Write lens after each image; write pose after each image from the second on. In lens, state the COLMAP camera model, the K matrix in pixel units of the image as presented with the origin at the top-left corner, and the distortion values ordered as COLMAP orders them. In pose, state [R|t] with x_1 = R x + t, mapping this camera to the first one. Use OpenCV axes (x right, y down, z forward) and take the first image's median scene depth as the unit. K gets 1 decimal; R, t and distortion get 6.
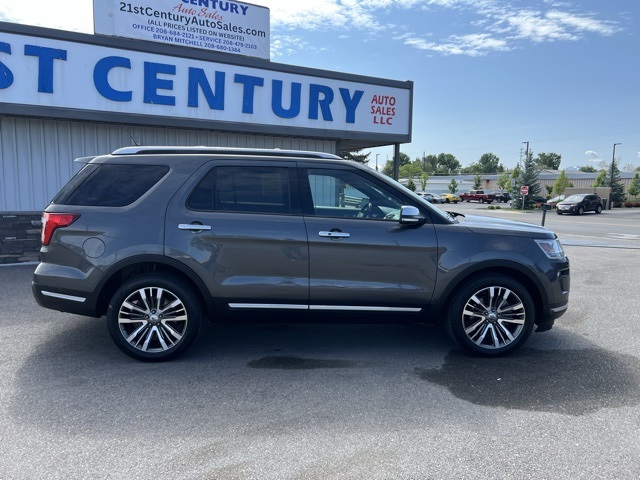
lens RADIAL K [[480.1, 0, 319.2], [0, 480.1, 242.2], [0, 0, 1]] dist [0.049114, -0.059916]
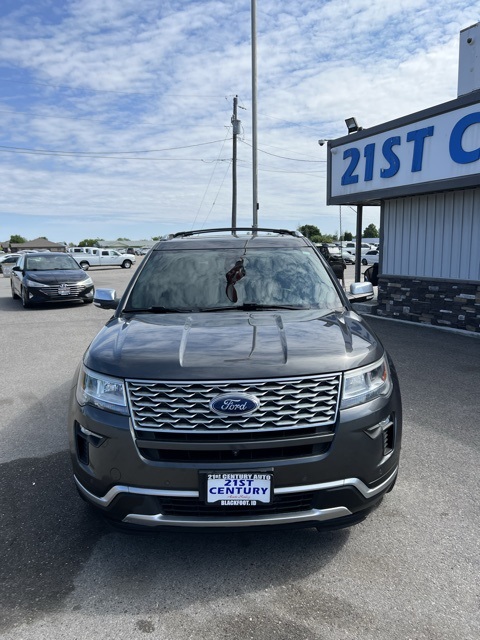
lens RADIAL K [[480.1, 0, 244.6], [0, 480.1, 317.6], [0, 0, 1]] dist [0.049114, -0.059916]
pose [[-0.055406, 0.135158, -0.989274, 0.547416], [-0.096403, 0.985442, 0.140034, -0.087573], [0.993799, 0.103128, -0.041570, 0.631309]]
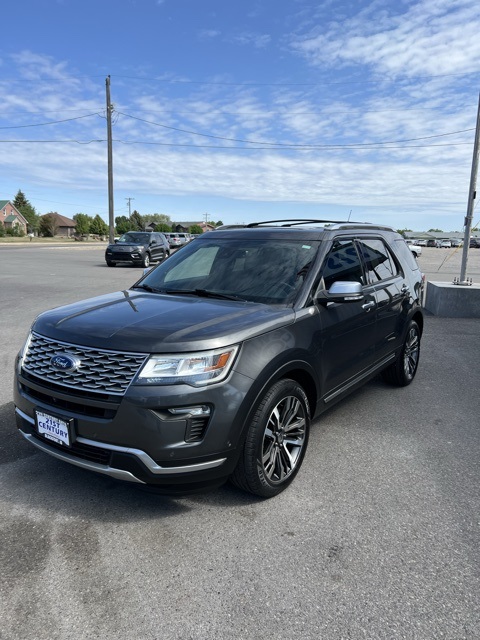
lens RADIAL K [[480.1, 0, 245.5], [0, 480.1, 321.5], [0, 0, 1]] dist [0.049114, -0.059916]
pose [[-0.623587, 0.111165, -0.773810, 0.464679], [-0.116787, 0.965483, 0.232816, -0.122172], [0.772981, 0.235552, -0.589080, 0.911661]]
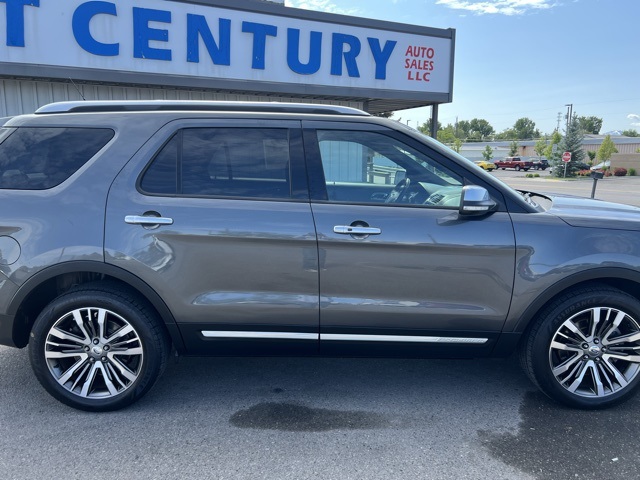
lens RADIAL K [[480.1, 0, 318.4], [0, 480.1, 240.1], [0, 0, 1]] dist [0.049114, -0.059916]
pose [[0.998182, 0.000493, -0.060266, 0.008730], [0.003098, 0.998225, 0.059474, -0.020072], [0.060189, -0.059553, 0.996409, 0.160792]]
